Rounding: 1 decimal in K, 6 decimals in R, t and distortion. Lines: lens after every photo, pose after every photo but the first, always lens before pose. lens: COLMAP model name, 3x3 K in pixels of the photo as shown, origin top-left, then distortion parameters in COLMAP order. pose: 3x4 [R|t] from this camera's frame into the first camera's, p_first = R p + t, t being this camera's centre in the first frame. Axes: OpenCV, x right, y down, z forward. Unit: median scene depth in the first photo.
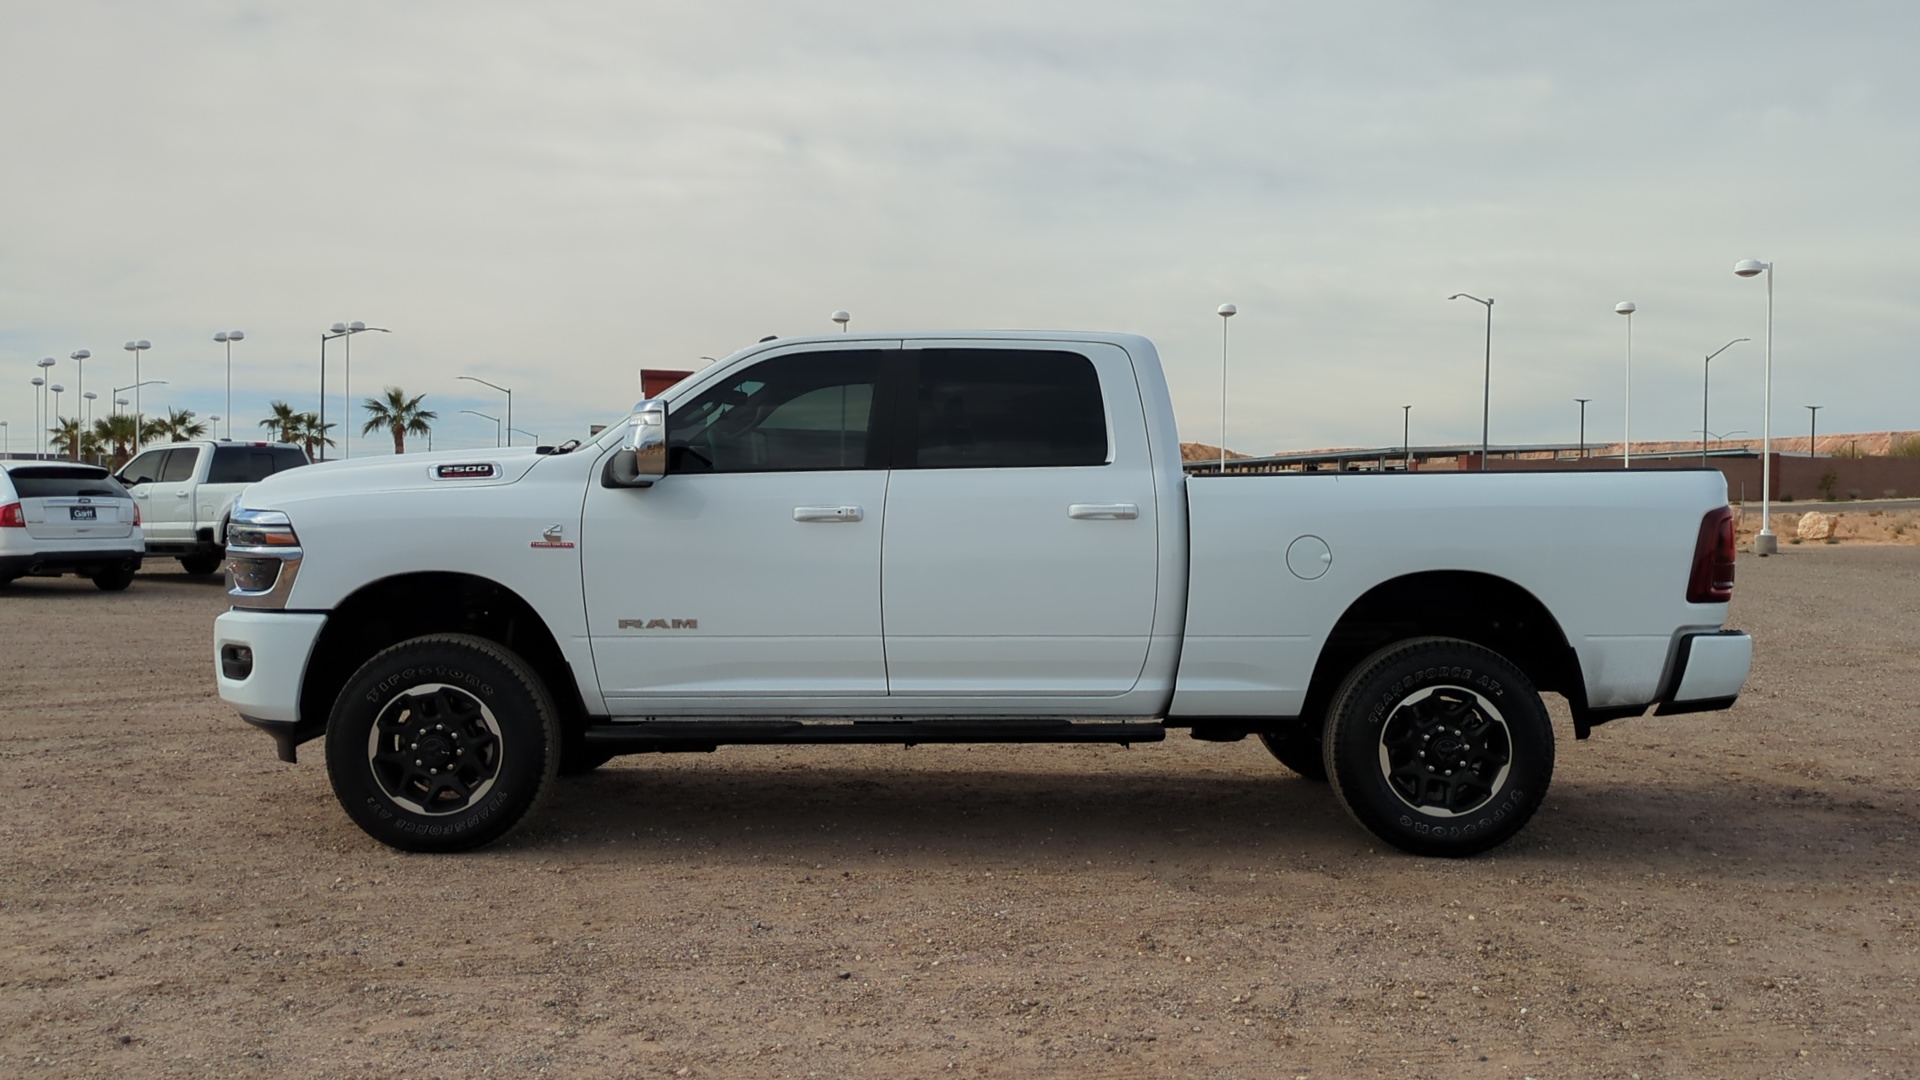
lens RADIAL K [[1655.0, 0, 976.5], [0, 1655.0, 527.4], [0, 0, 1]] dist [0.070479, -0.081732]
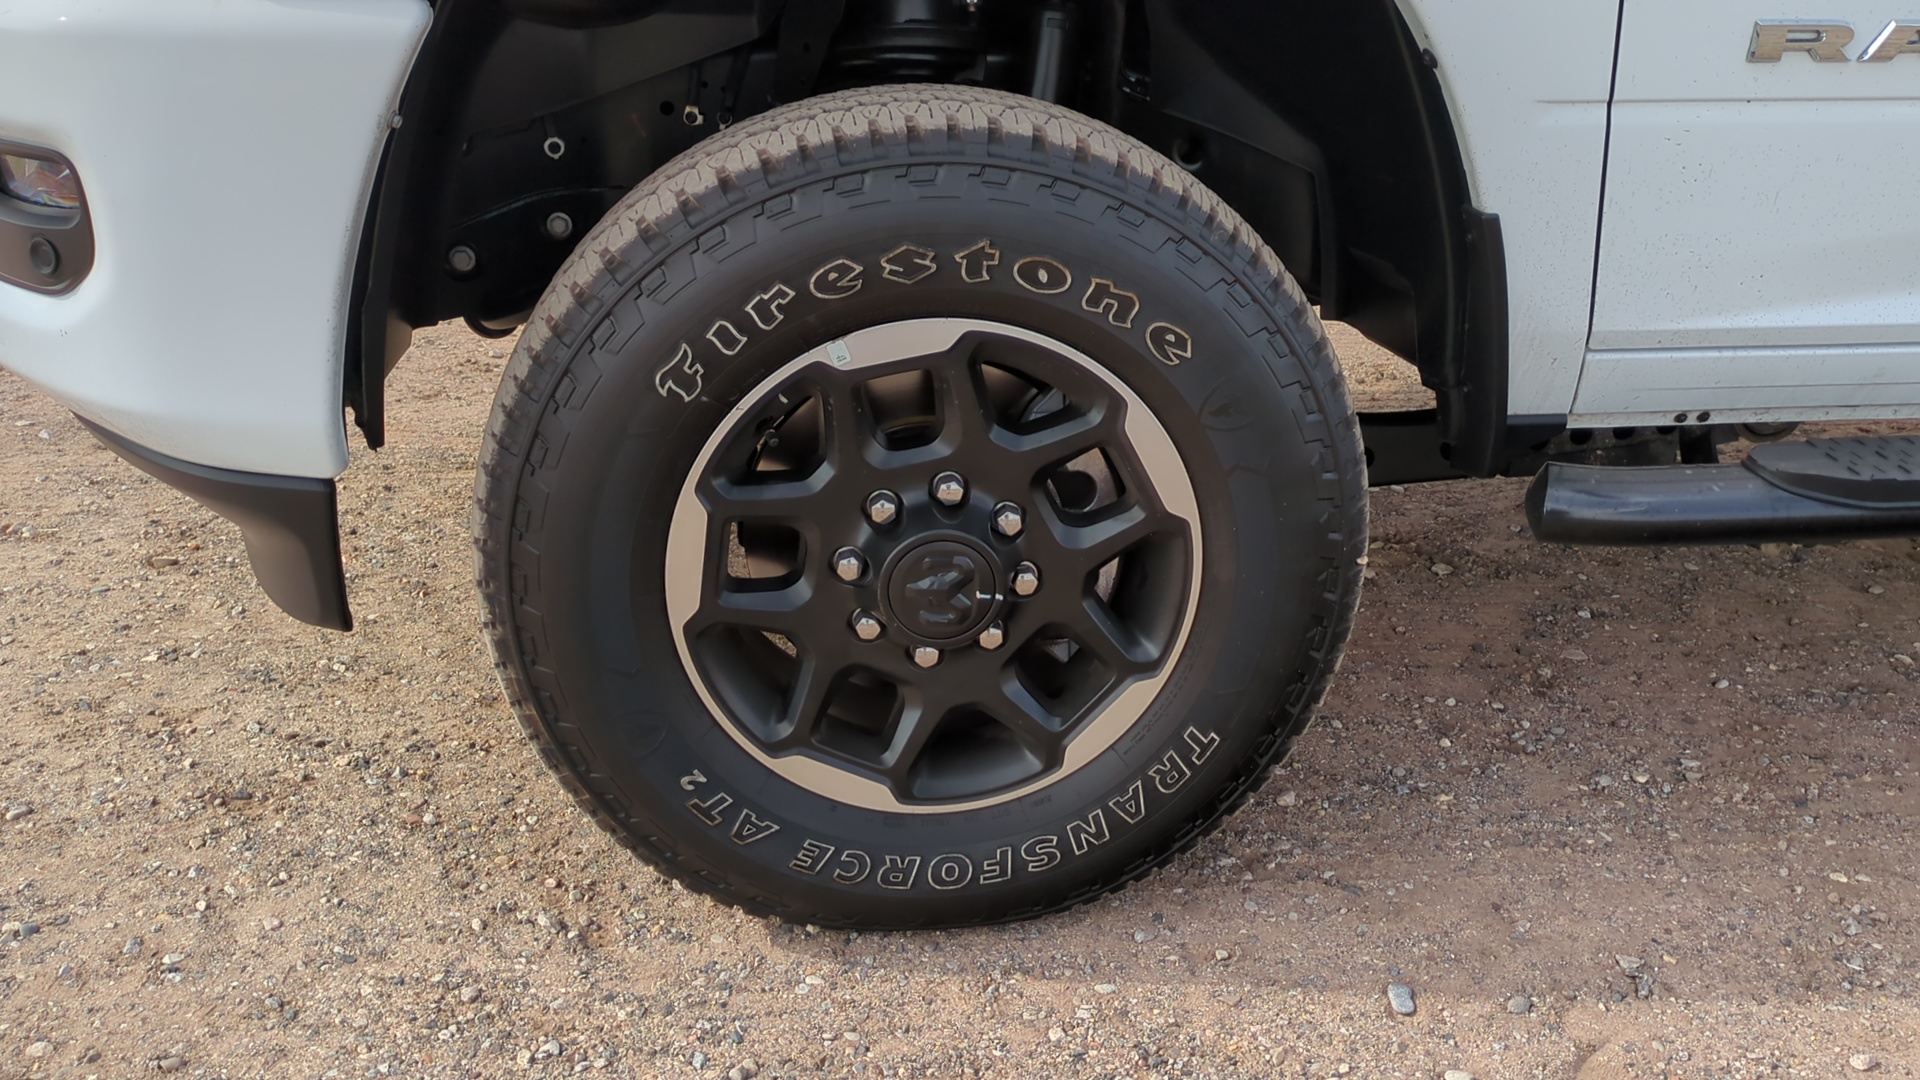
lens RADIAL K [[1568.4, 0, 960.0], [0, 1568.4, 540.0], [0, 0, 1]] dist [0.025815, 0.003174]
pose [[0.993791, -0.034941, 0.105638, -0.345351], [-0.003245, 0.939908, 0.341412, 0.048292], [-0.111220, -0.339634, 0.933959, 0.783851]]
